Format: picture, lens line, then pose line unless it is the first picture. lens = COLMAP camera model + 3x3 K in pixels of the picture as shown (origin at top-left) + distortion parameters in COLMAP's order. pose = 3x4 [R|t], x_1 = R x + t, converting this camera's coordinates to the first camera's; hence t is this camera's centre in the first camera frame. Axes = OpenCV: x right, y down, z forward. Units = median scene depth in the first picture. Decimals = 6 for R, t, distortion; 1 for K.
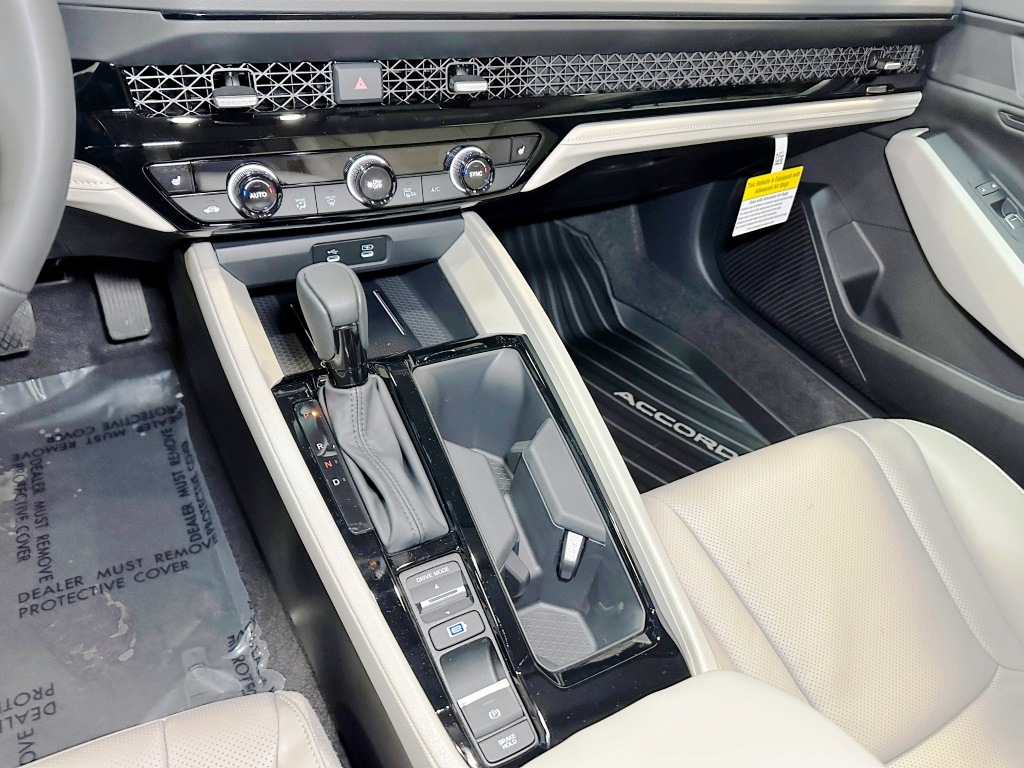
lens RADIAL K [[730.1, 0, 517.2], [0, 730.1, 382.1], [0, 0, 1]] dist [-0.005141, -0.022025]
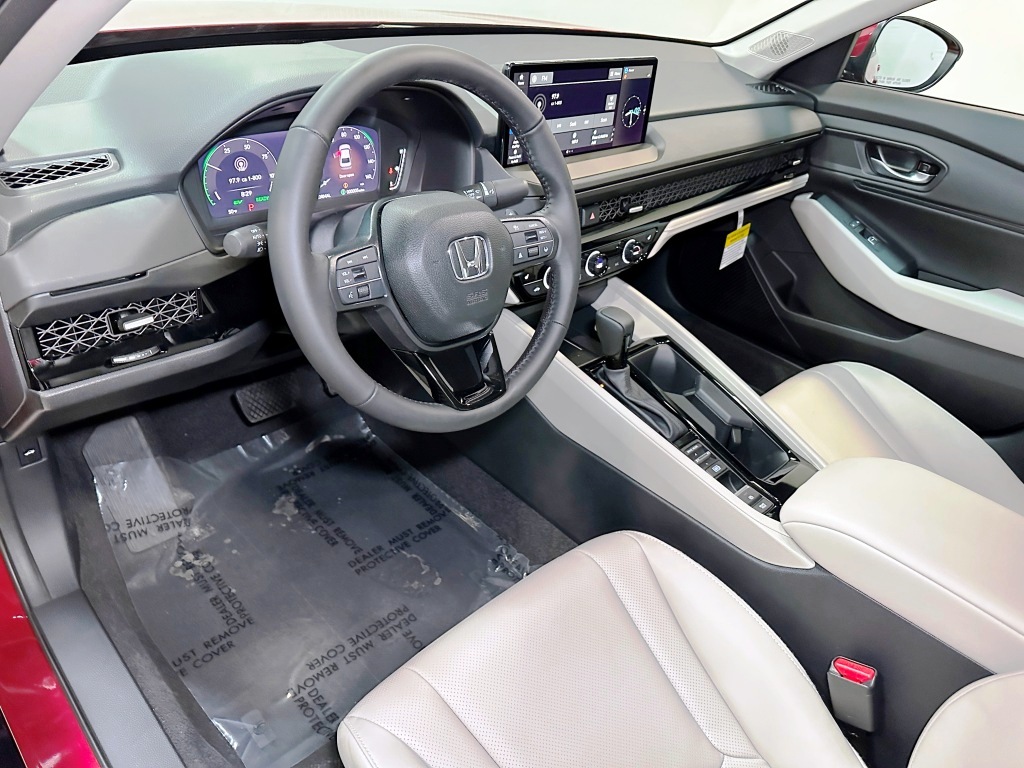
lens RADIAL K [[730.1, 0, 507.6], [0, 730.1, 384.6], [0, 0, 1]] dist [-0.005141, -0.022025]
pose [[0.967302, -0.157005, 0.199190, -0.558074], [0.170089, 0.984146, -0.050261, 0.057991], [-0.188141, 0.082498, 0.978671, -0.515803]]
